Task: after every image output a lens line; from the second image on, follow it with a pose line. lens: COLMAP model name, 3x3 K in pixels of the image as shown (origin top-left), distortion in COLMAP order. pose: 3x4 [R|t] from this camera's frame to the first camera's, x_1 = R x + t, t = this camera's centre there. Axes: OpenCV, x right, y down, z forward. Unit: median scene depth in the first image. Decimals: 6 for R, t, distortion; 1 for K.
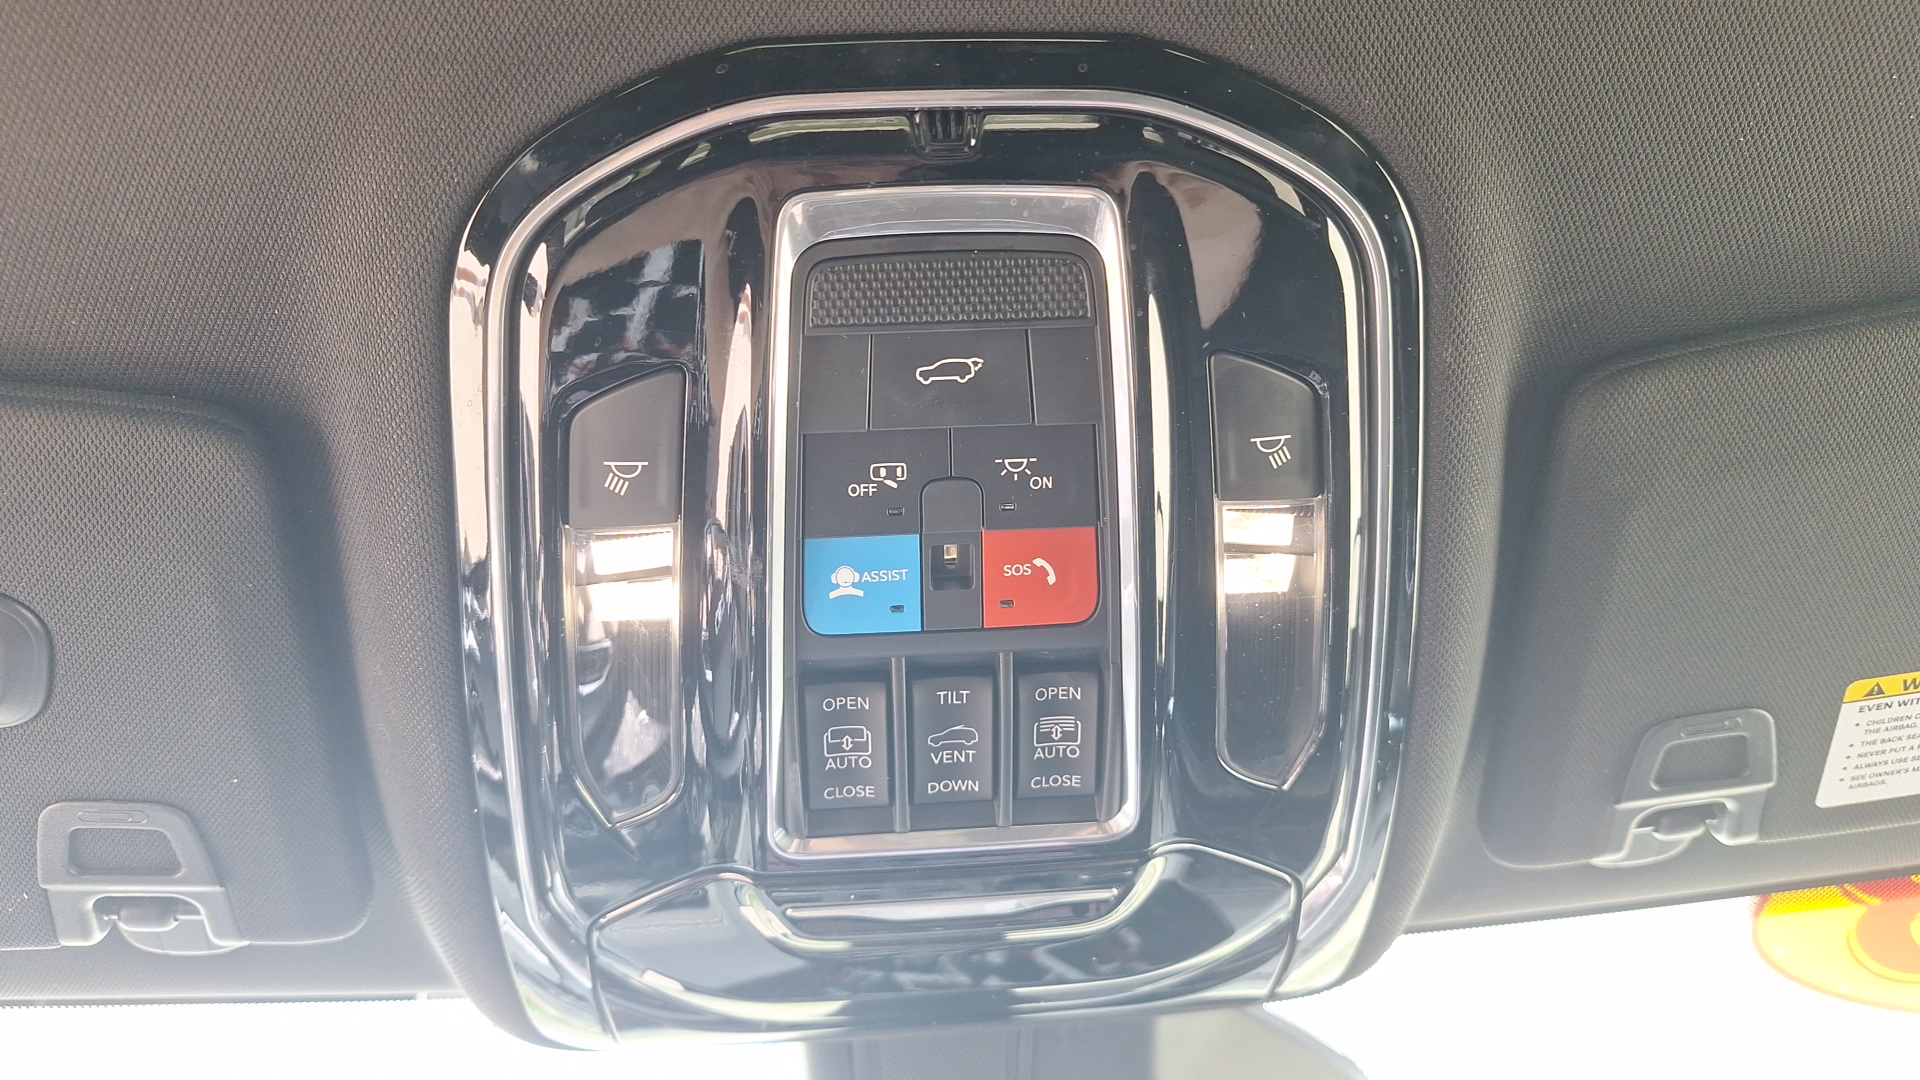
lens RADIAL K [[1308.1, 0, 962.4], [0, 1308.1, 520.8], [0, 0, 1]] dist [0.088248, -0.104180]
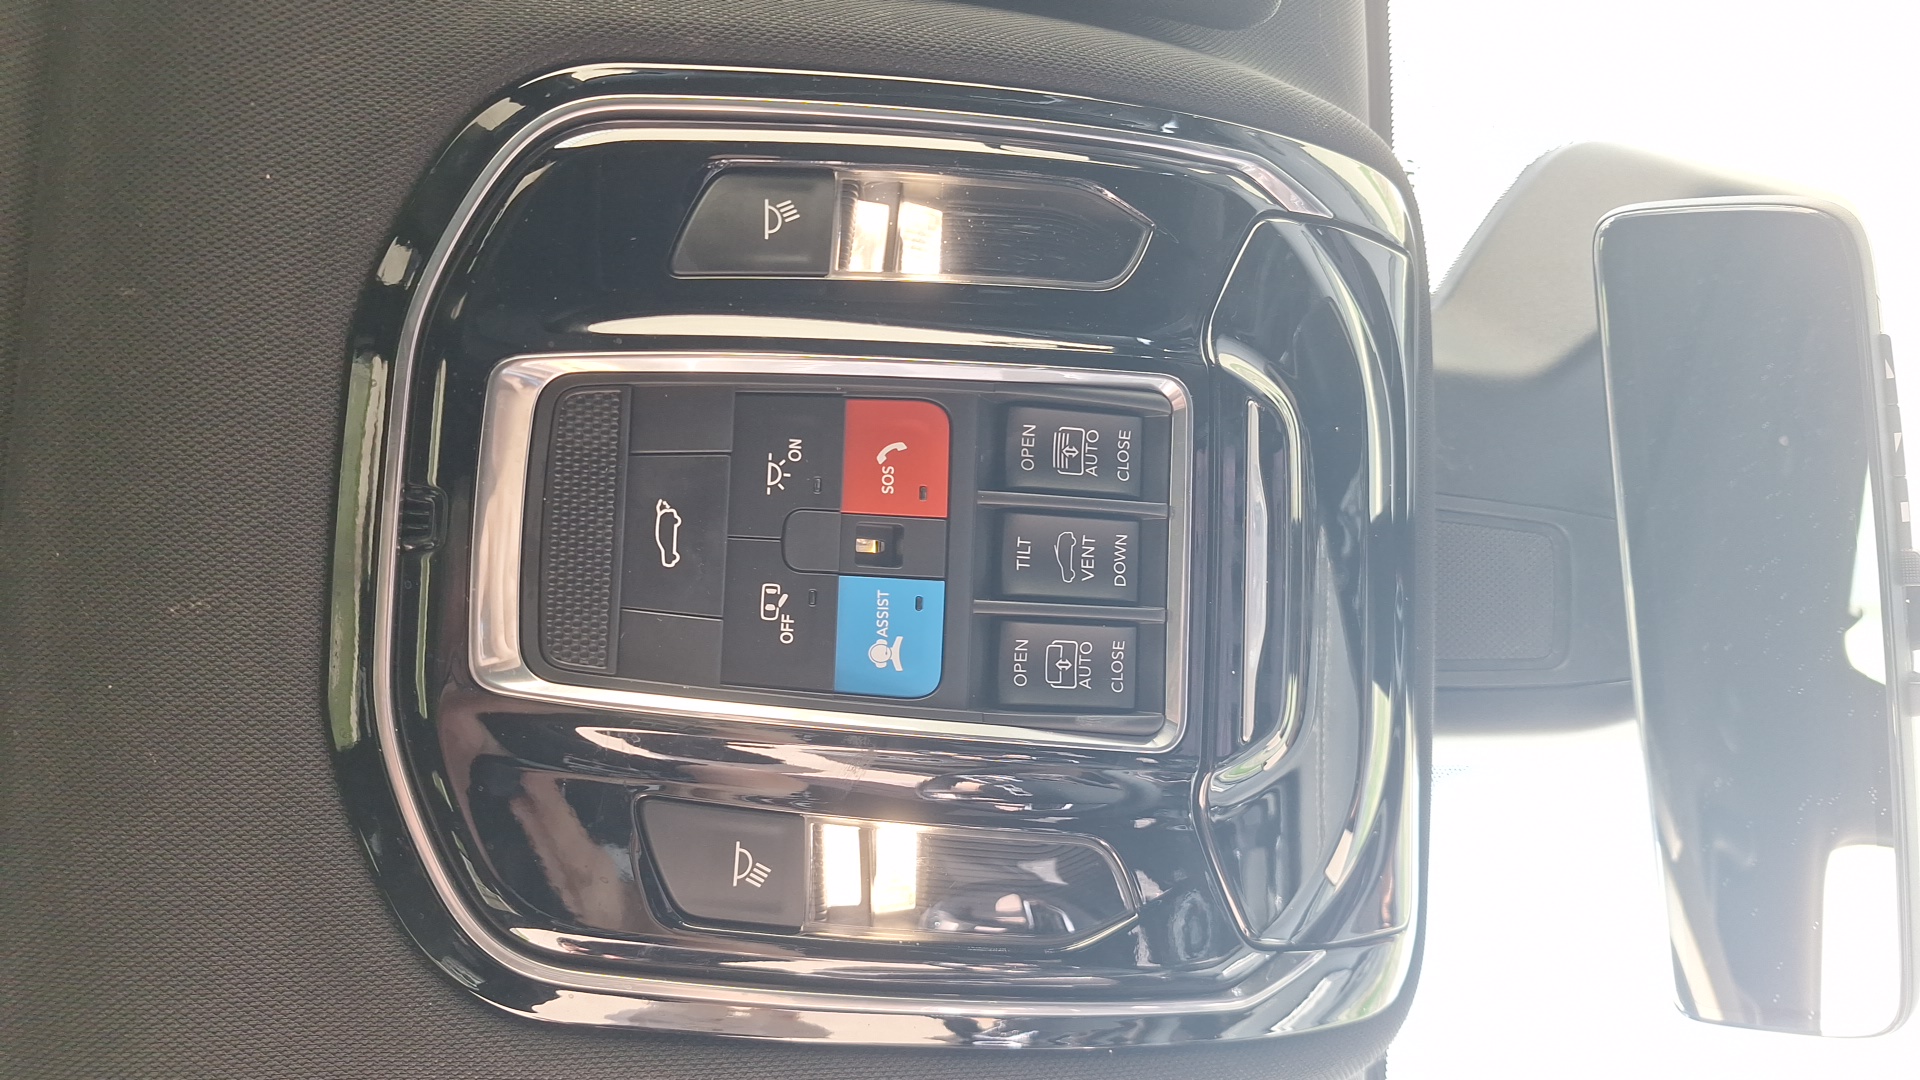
lens RADIAL K [[1308.1, 0, 962.4], [0, 1308.1, 520.8], [0, 0, 1]] dist [0.088248, -0.104180]
pose [[0.069919, -0.997529, 0.006921, 0.008085], [0.992913, 0.068924, -0.096812, 0.192846], [0.096095, 0.013641, 0.995279, 0.016396]]
